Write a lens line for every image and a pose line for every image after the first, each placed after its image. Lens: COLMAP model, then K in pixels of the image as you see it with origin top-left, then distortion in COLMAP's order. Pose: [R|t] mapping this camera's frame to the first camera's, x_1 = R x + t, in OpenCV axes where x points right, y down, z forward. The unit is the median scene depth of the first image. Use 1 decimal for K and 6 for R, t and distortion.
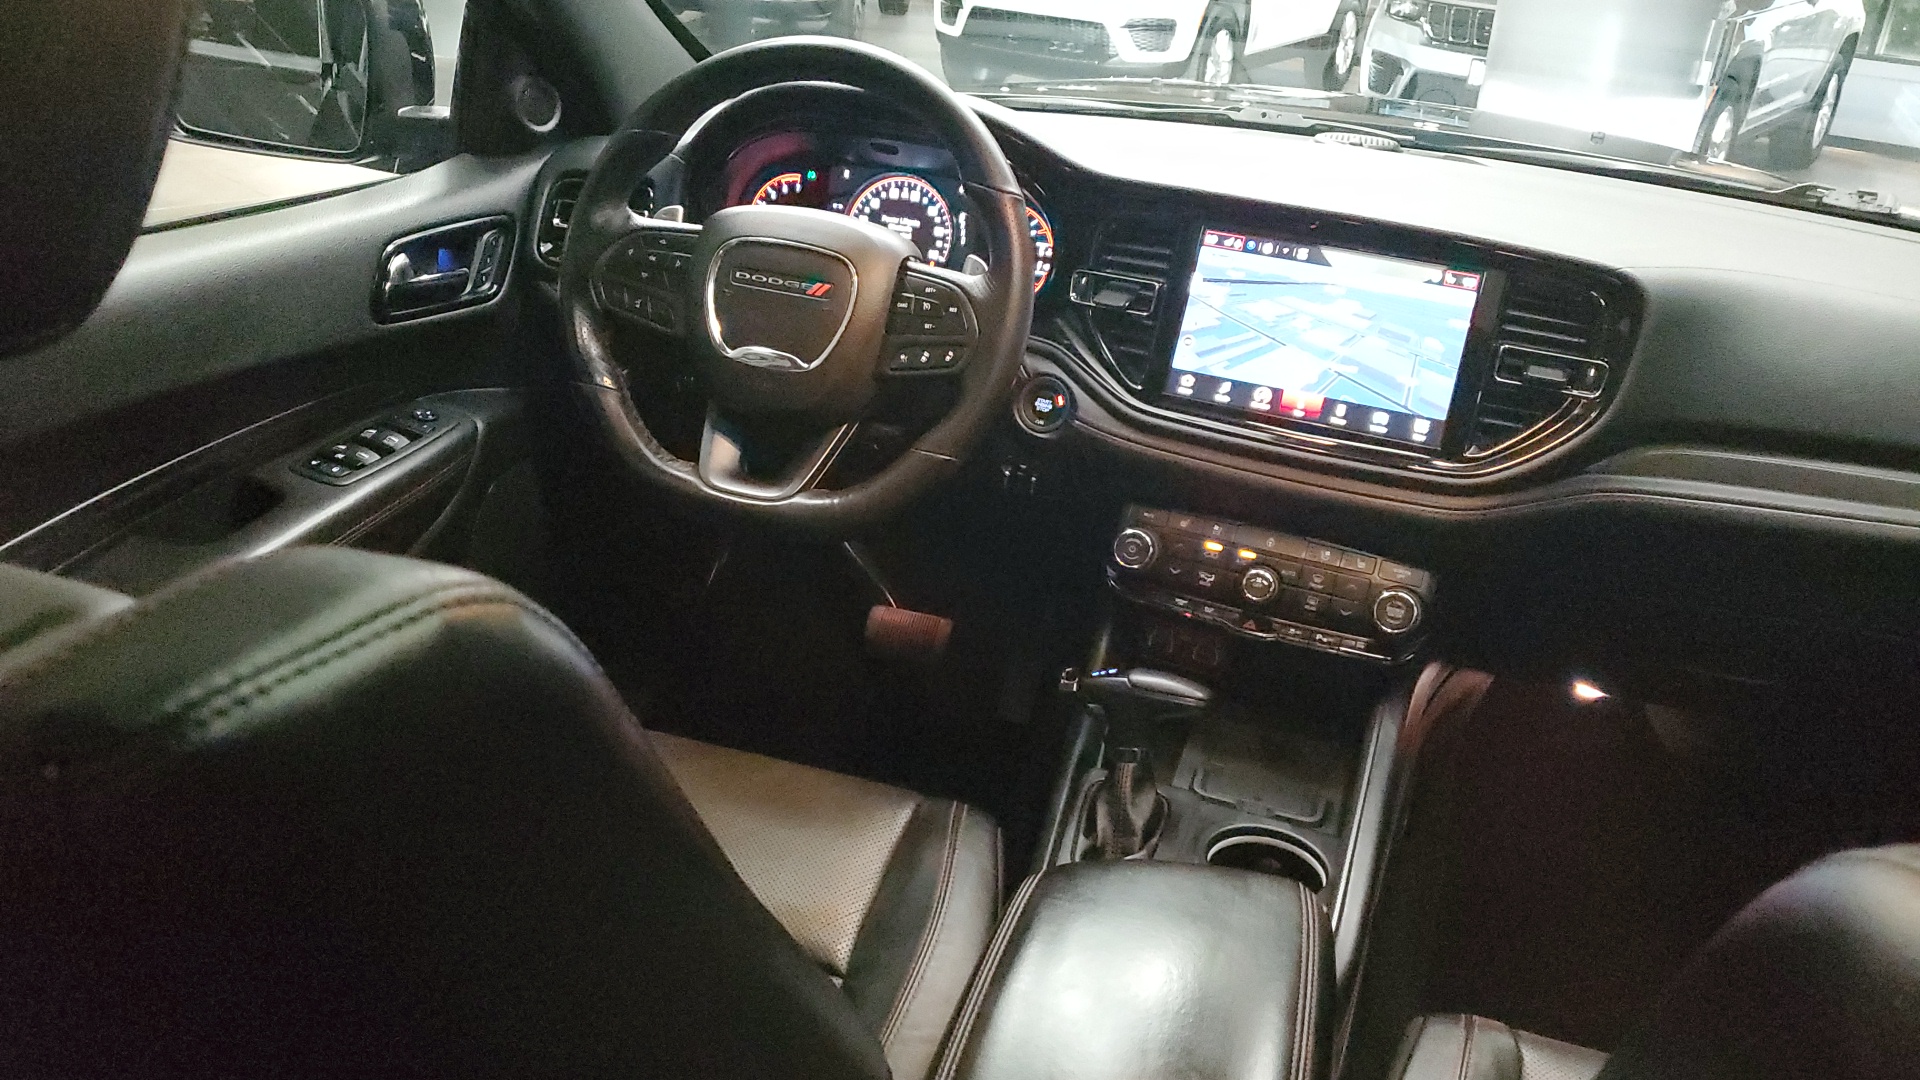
lens RADIAL K [[1518.0, 0, 964.3], [0, 1518.0, 549.9], [0, 0, 1]] dist [0.081937, -0.090248]
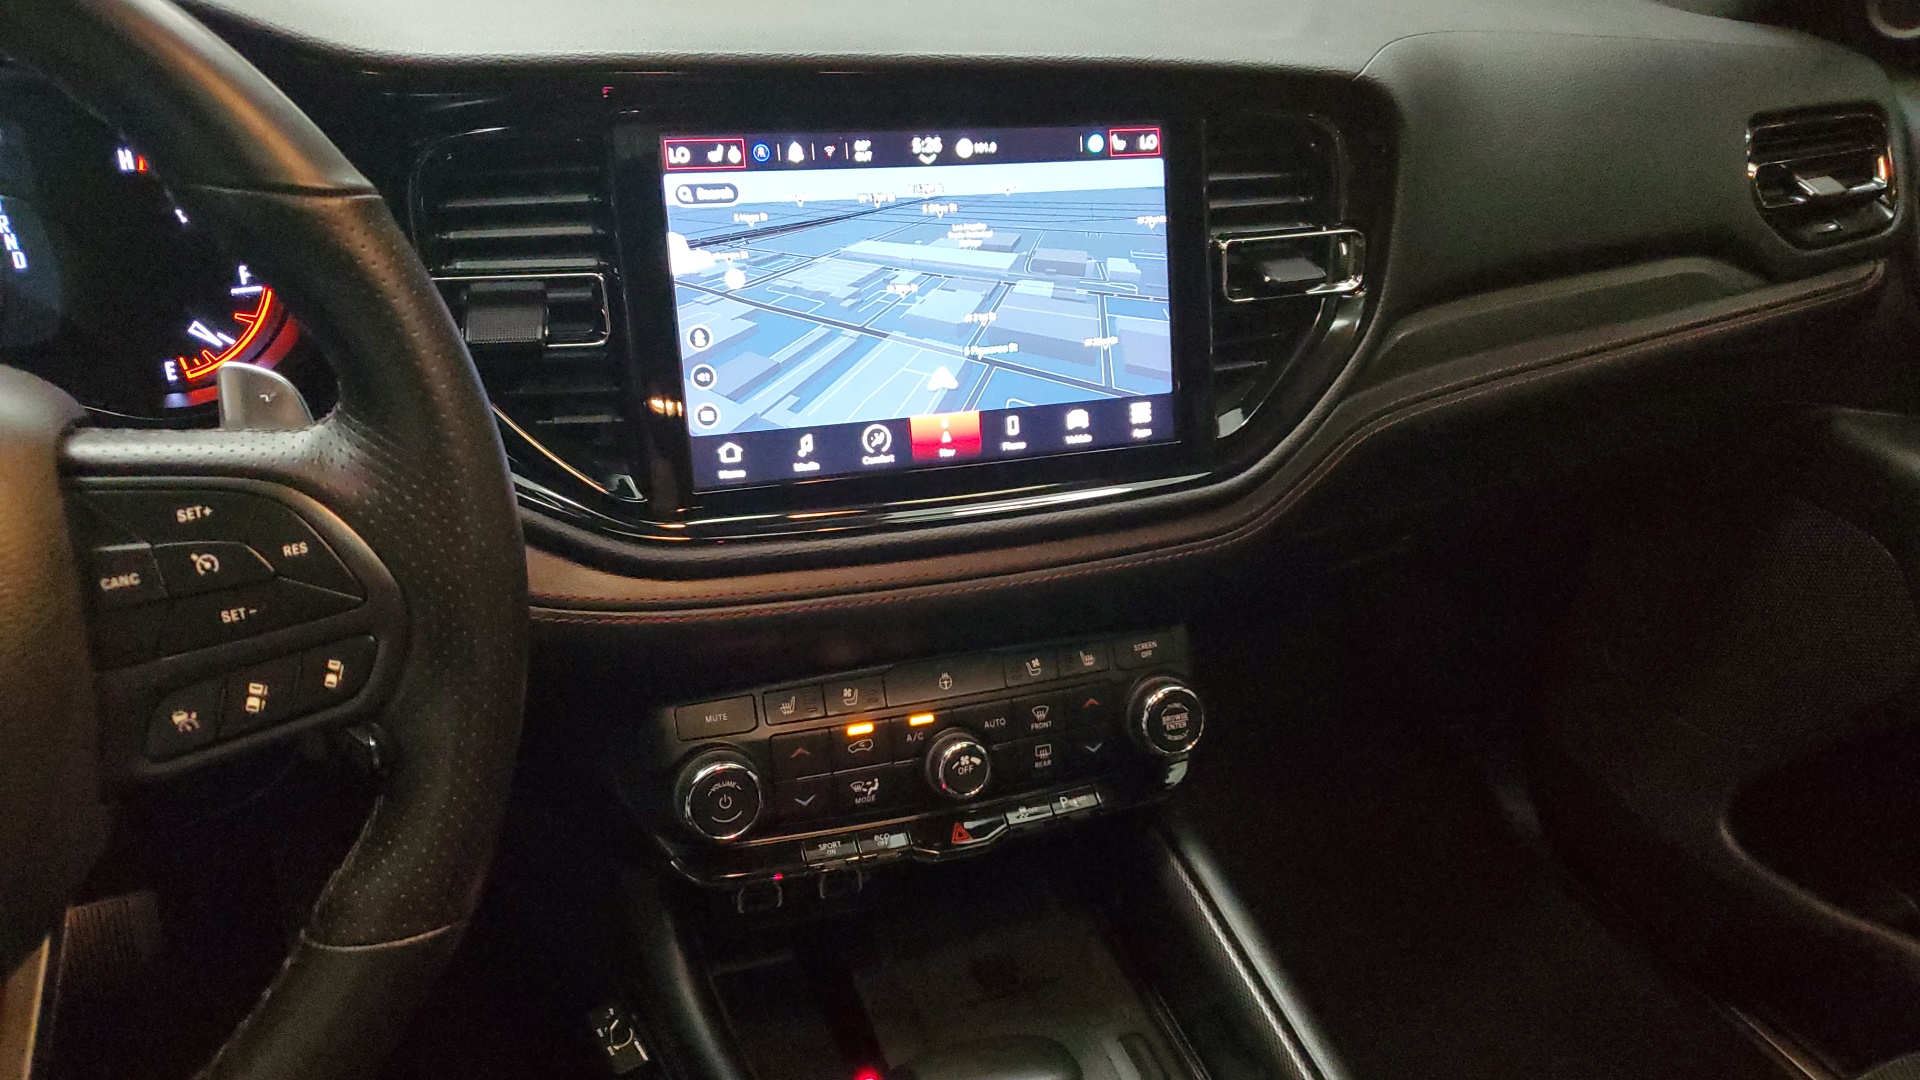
lens RADIAL K [[1518.0, 0, 952.1], [0, 1518.0, 536.4], [0, 0, 1]] dist [0.081937, -0.090248]
pose [[0.730893, -0.371769, 0.572348, -0.091547], [0.265486, 0.927439, 0.263390, -0.197636], [-0.628738, -0.040560, 0.776558, 0.576933]]
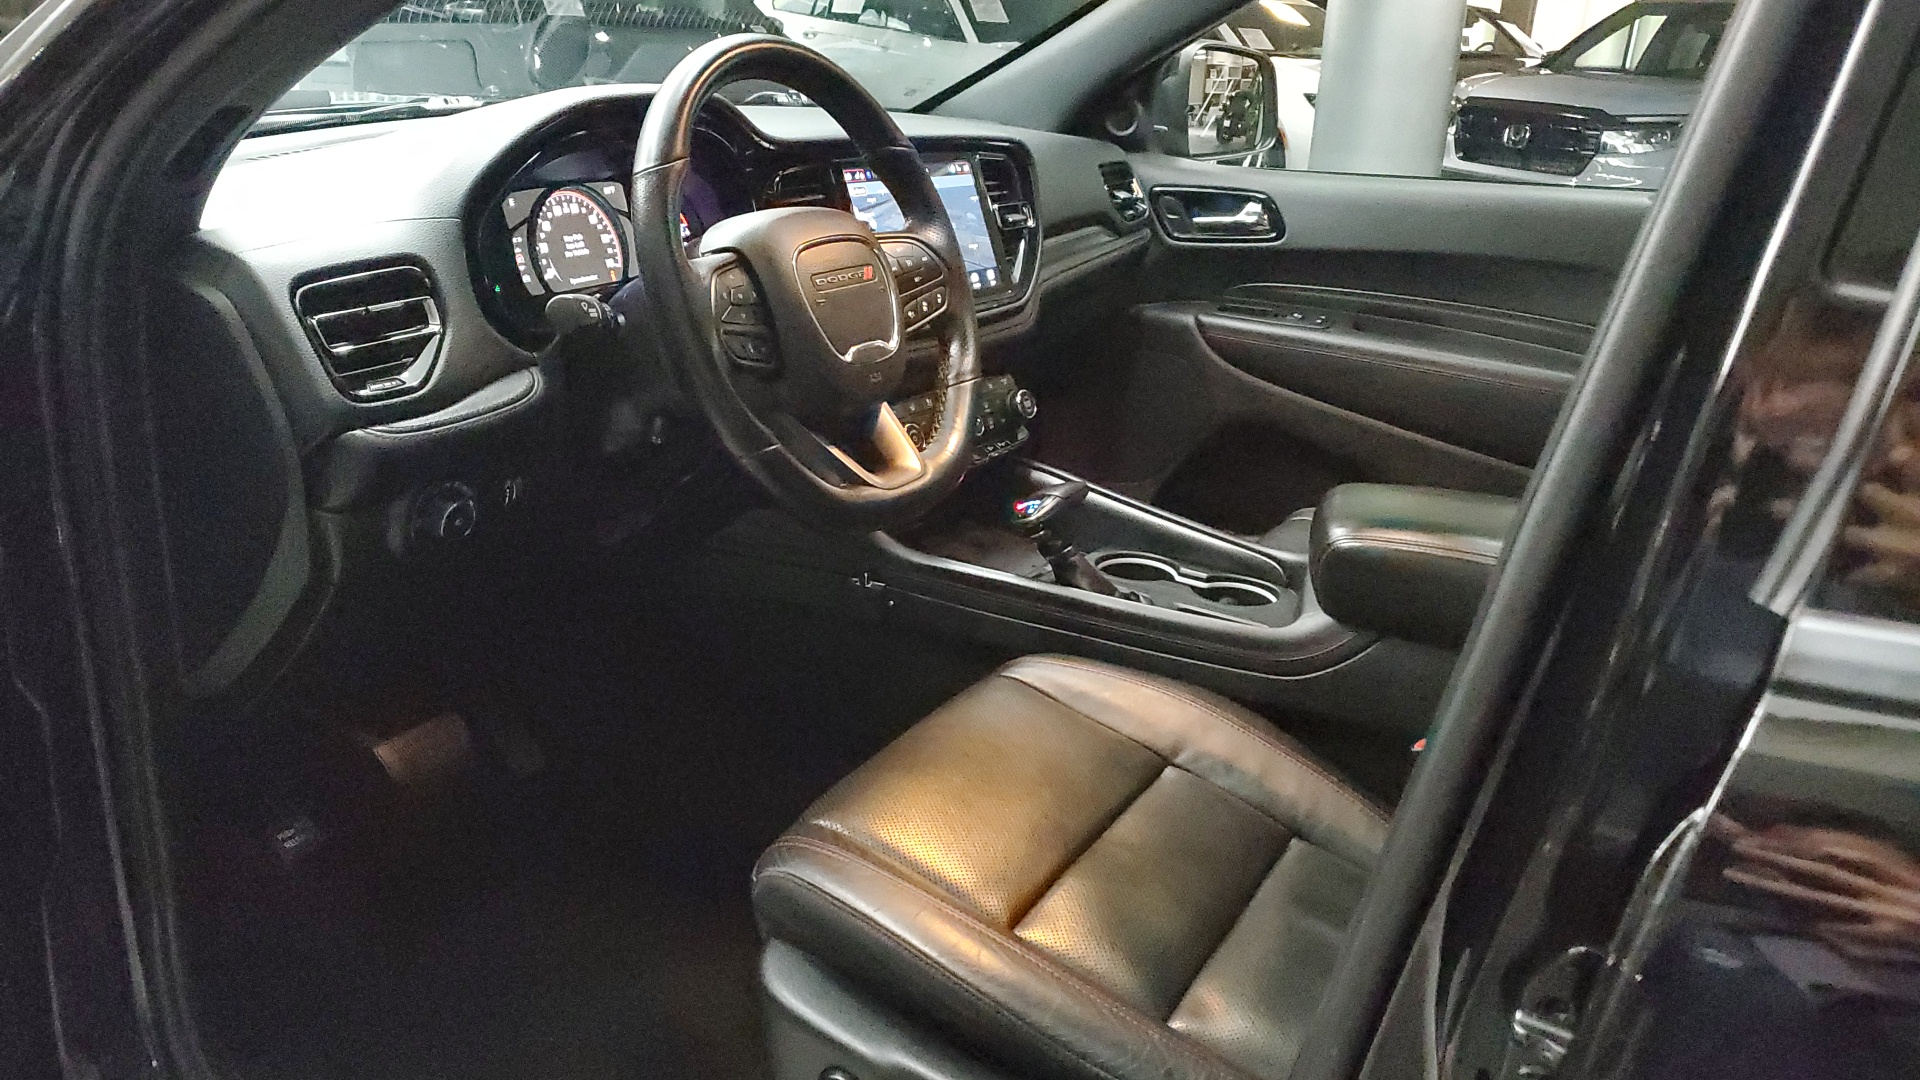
lens RADIAL K [[1518.0, 0, 963.2], [0, 1518.0, 537.2], [0, 0, 1]] dist [0.081937, -0.090248]
pose [[0.215404, -0.389727, 0.895385, -0.994574], [0.359746, 0.884092, 0.298268, -0.278981], [-0.907846, 0.257863, 0.330640, 0.601671]]
